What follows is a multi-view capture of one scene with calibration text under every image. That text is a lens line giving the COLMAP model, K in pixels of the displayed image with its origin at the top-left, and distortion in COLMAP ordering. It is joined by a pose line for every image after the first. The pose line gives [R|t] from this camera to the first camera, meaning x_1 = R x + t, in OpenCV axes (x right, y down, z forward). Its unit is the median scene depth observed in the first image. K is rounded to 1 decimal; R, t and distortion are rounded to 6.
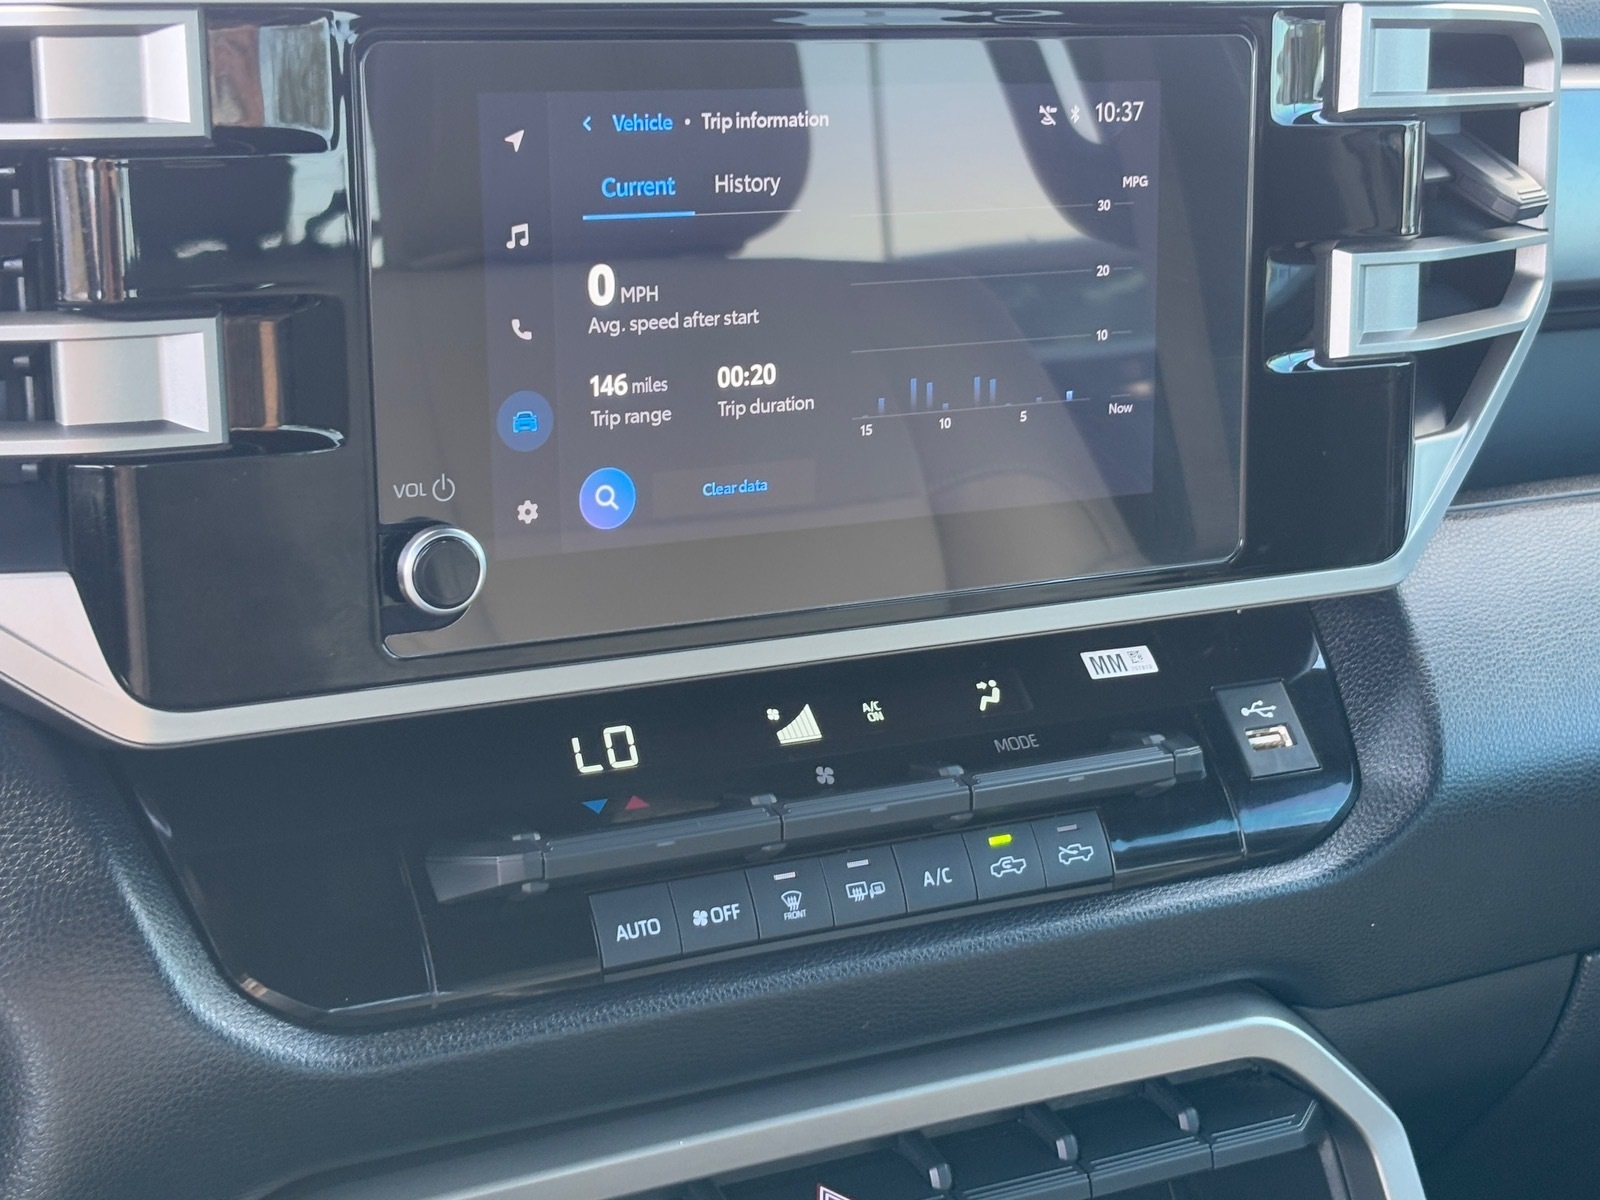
lens RADIAL K [[2876.4, 0, 799.6], [0, 2876.4, 636.2], [0, 0, 1]] dist [0.297112, -1.352870]
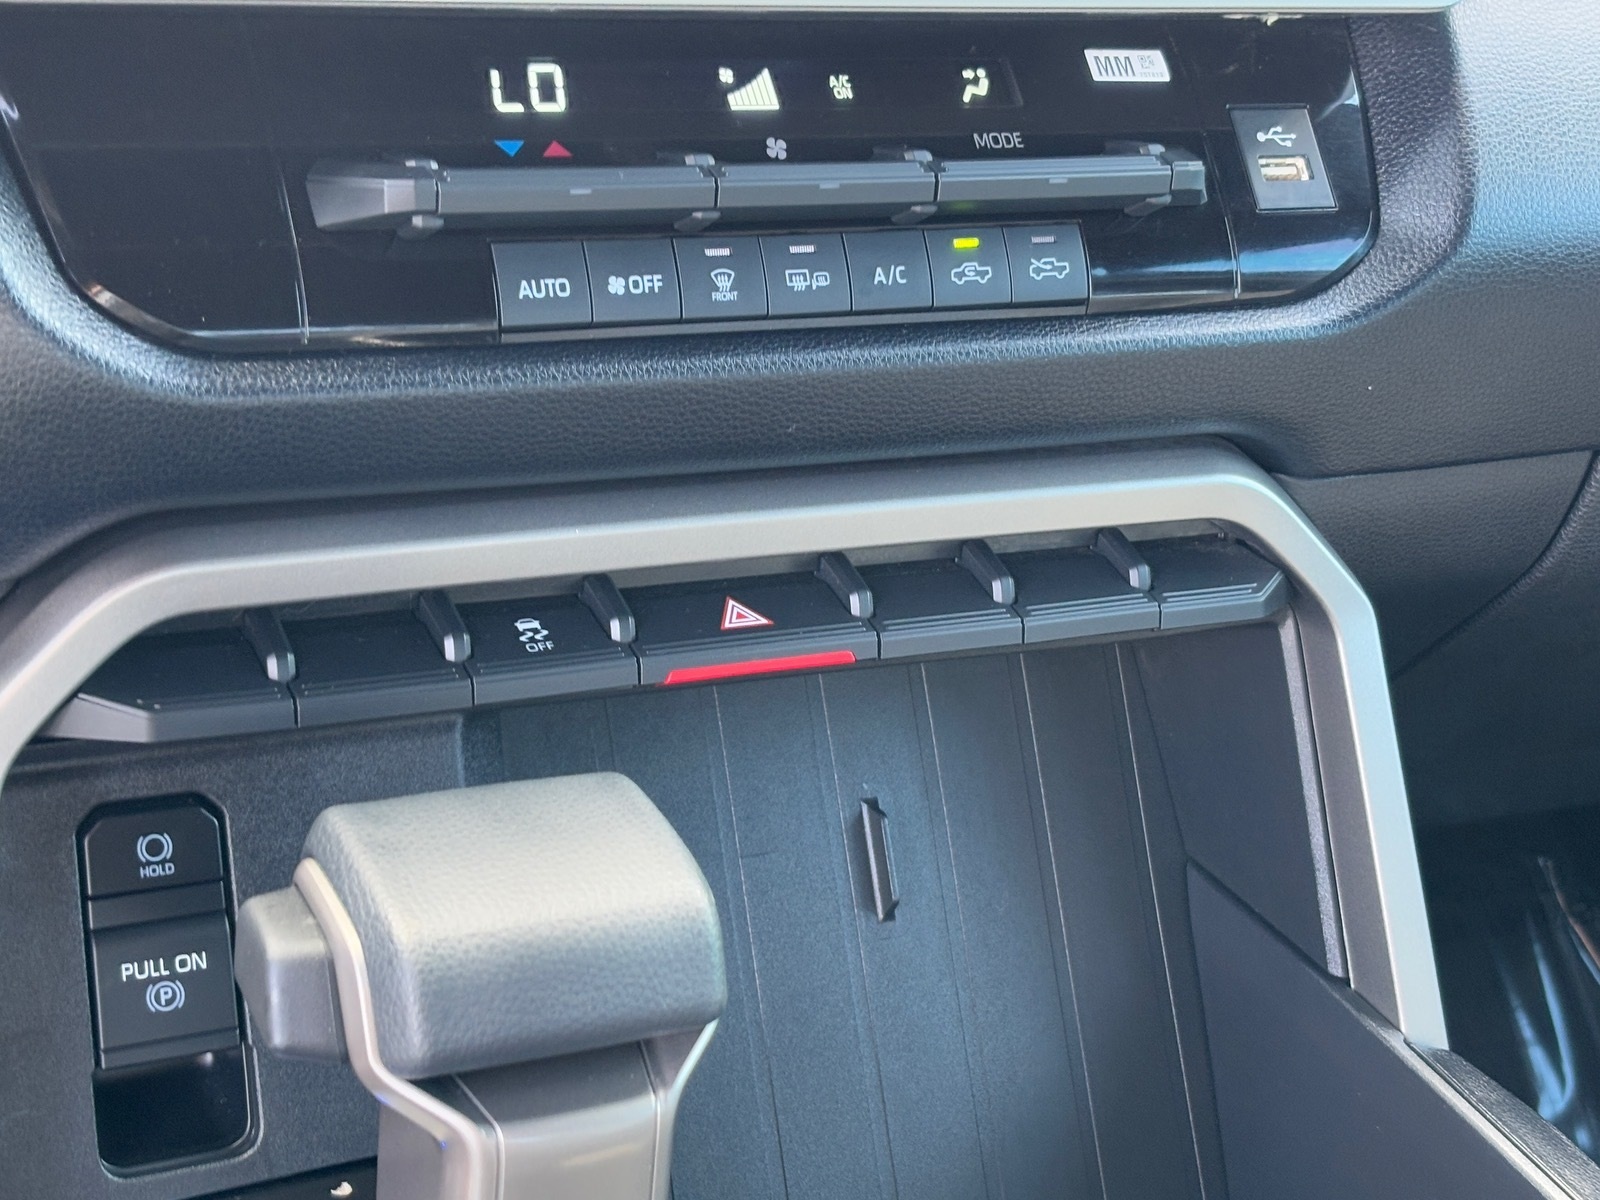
lens RADIAL K [[2876.4, 0, 799.6], [0, 2876.4, 636.2], [0, 0, 1]] dist [0.297112, -1.352870]
pose [[0.995146, 0.098193, -0.006472, 0.037289], [-0.096074, 0.983689, 0.152070, 0.061138], [0.021298, -0.150710, 0.988349, 0.097679]]
